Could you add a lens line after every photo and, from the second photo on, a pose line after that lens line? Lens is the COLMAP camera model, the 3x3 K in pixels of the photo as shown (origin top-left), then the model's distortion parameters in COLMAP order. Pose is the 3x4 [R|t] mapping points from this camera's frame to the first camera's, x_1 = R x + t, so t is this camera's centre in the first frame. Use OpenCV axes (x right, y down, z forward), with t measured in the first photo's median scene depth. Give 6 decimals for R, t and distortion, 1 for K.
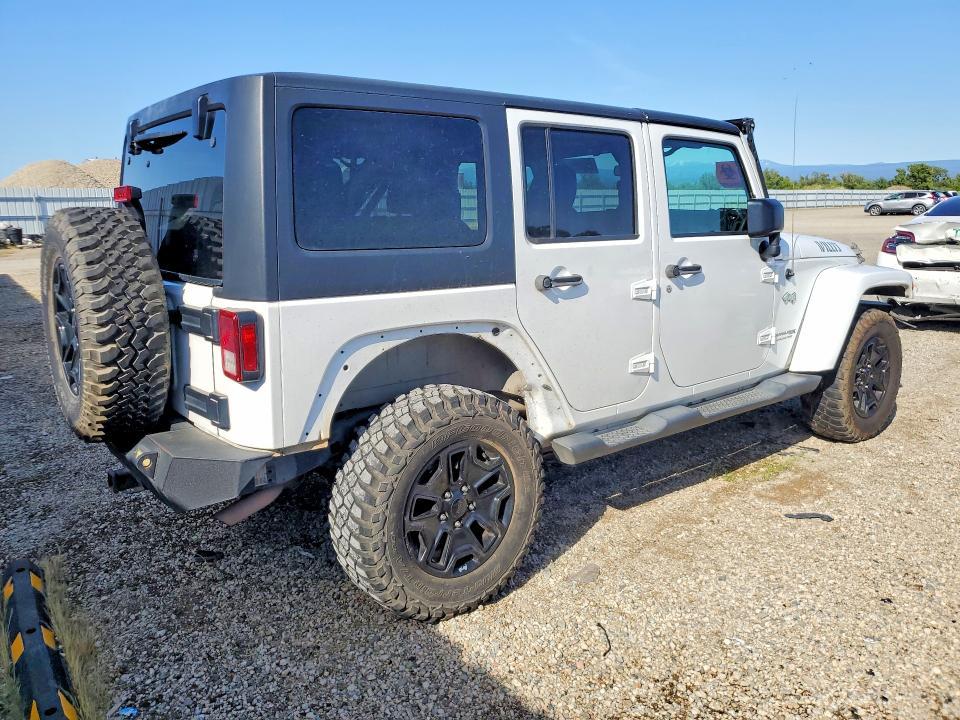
lens RADIAL K [[791.7, 0, 513.4], [0, 791.7, 355.8], [0, 0, 1]] dist [0.034314, 0.003147]
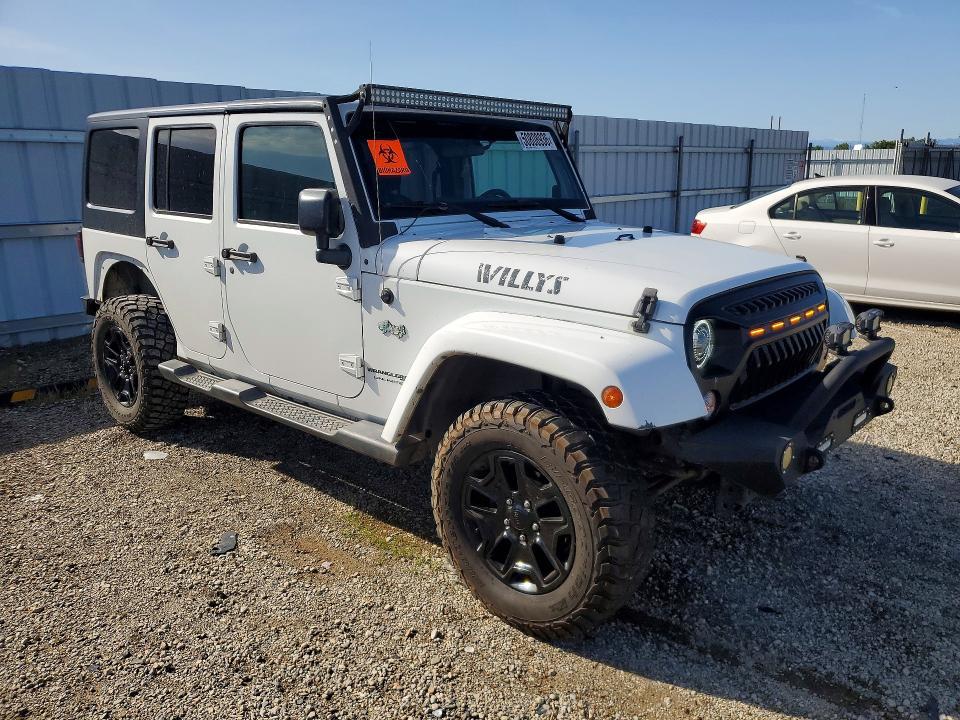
lens RADIAL K [[791.7, 0, 513.4], [0, 791.7, 355.8], [0, 0, 1]] dist [0.034314, 0.003147]
pose [[0.153362, 0.241967, -0.958088, 1.264364], [-0.202266, 0.956716, 0.209244, -0.265522], [0.967248, 0.161699, 0.195666, 1.138992]]
